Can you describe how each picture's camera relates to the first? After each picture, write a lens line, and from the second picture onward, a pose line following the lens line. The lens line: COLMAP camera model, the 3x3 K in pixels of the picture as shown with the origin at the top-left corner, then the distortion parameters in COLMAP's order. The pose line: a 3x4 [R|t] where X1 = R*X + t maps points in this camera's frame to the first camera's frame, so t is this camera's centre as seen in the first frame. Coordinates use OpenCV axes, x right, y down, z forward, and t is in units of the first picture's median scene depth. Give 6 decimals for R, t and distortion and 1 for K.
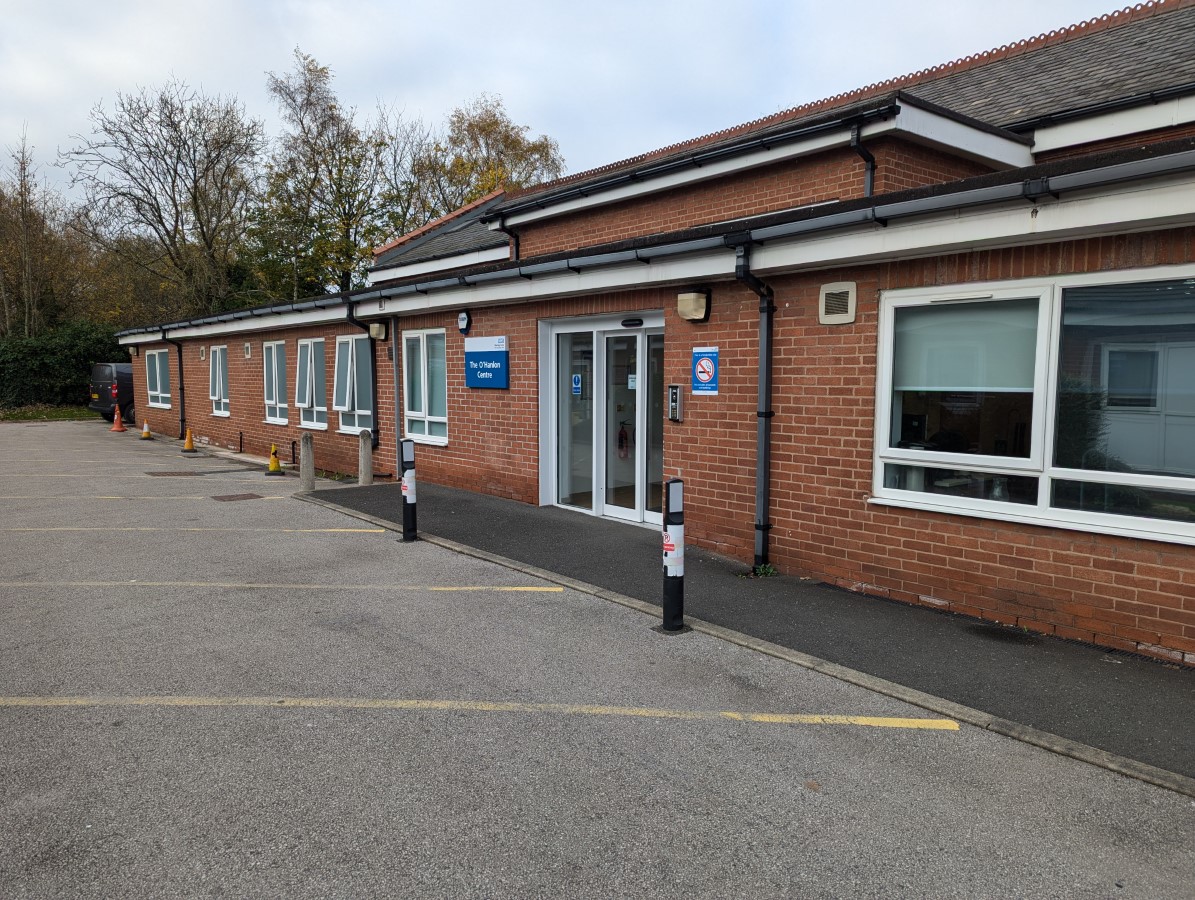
lens RADIAL K [[834.9, 0, 596.4], [0, 834.9, 449.3], [0, 0, 1]] dist [0.030218, -0.004583]
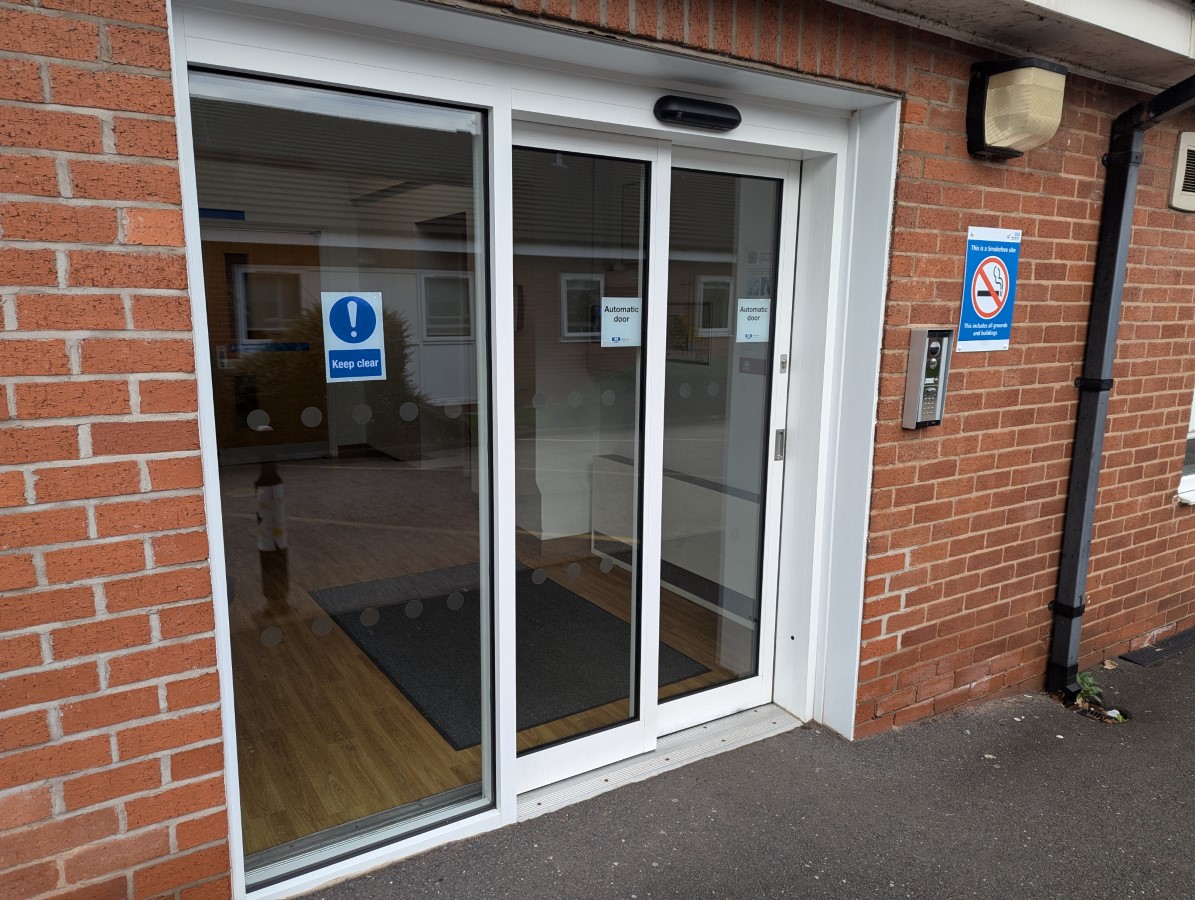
lens RADIAL K [[834.9, 0, 596.1], [0, 834.9, 457.8], [0, 0, 1]] dist [0.030218, -0.004583]
pose [[0.128864, -0.171321, 0.976751, -0.301757], [0.084073, 0.983305, 0.161379, -0.096611], [-0.988092, 0.061322, 0.141116, 1.144031]]
